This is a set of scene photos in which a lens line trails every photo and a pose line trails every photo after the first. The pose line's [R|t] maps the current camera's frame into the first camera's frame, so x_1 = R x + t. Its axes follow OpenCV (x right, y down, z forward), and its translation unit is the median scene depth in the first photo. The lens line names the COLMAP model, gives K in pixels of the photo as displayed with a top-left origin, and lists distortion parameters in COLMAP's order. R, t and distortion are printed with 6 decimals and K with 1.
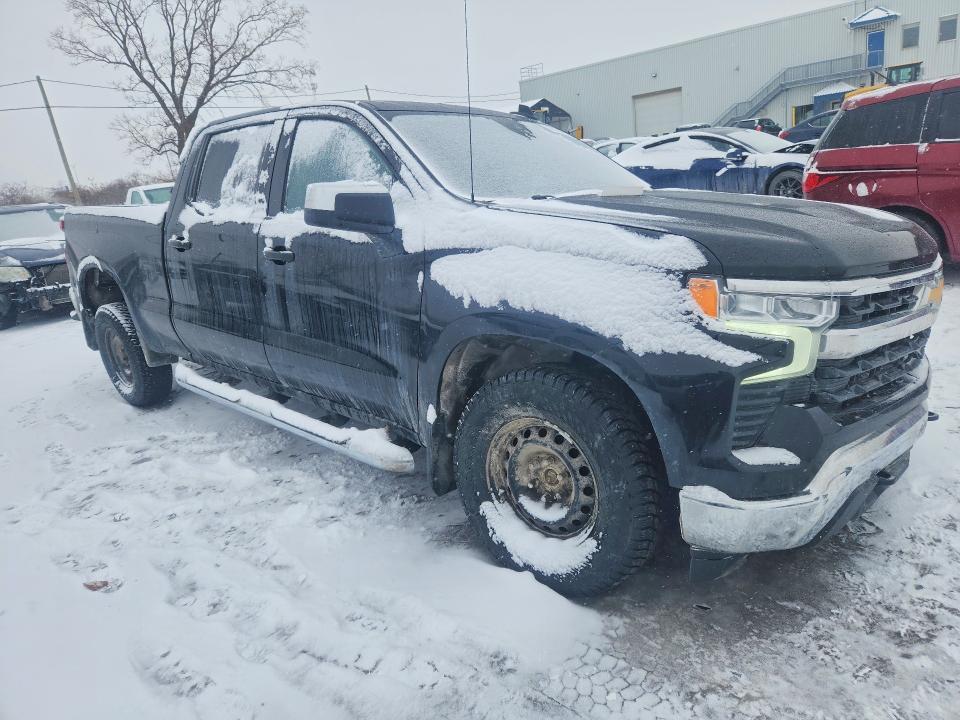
lens RADIAL K [[674.2, 0, 480.0], [0, 674.2, 360.0], [0, 0, 1]] dist [0.077109, -0.067378]
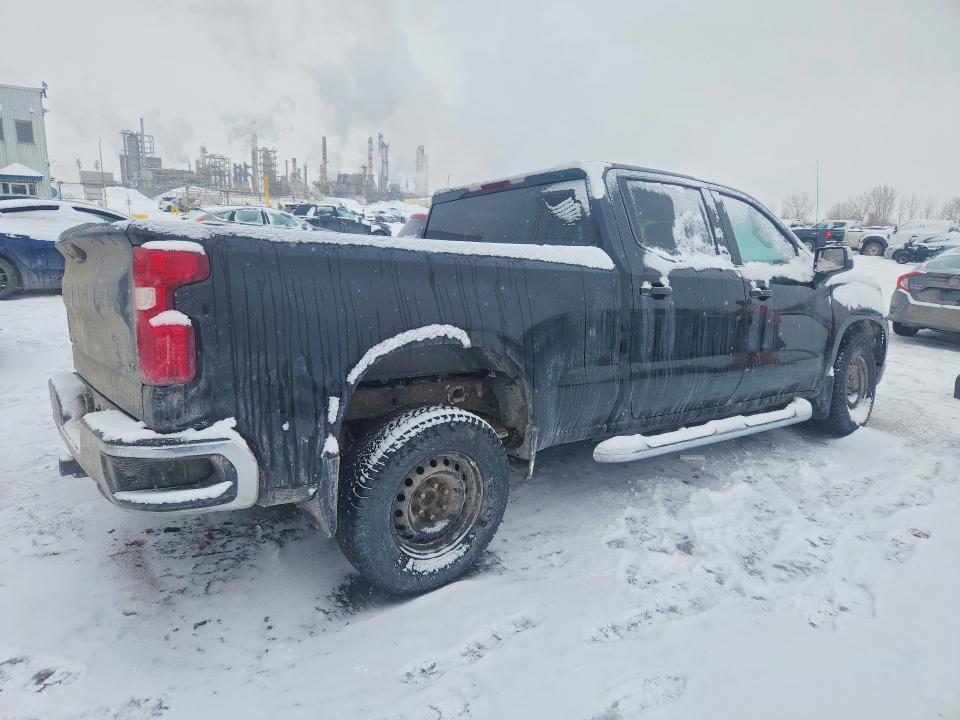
lens RADIAL K [[674.2, 0, 480.0], [0, 674.2, 360.0], [0, 0, 1]] dist [0.077109, -0.067378]
pose [[0.094804, -0.079610, 0.992308, -1.470655], [0.225520, 0.972600, 0.056483, -0.199267], [-0.969615, 0.218430, 0.110159, 1.239890]]
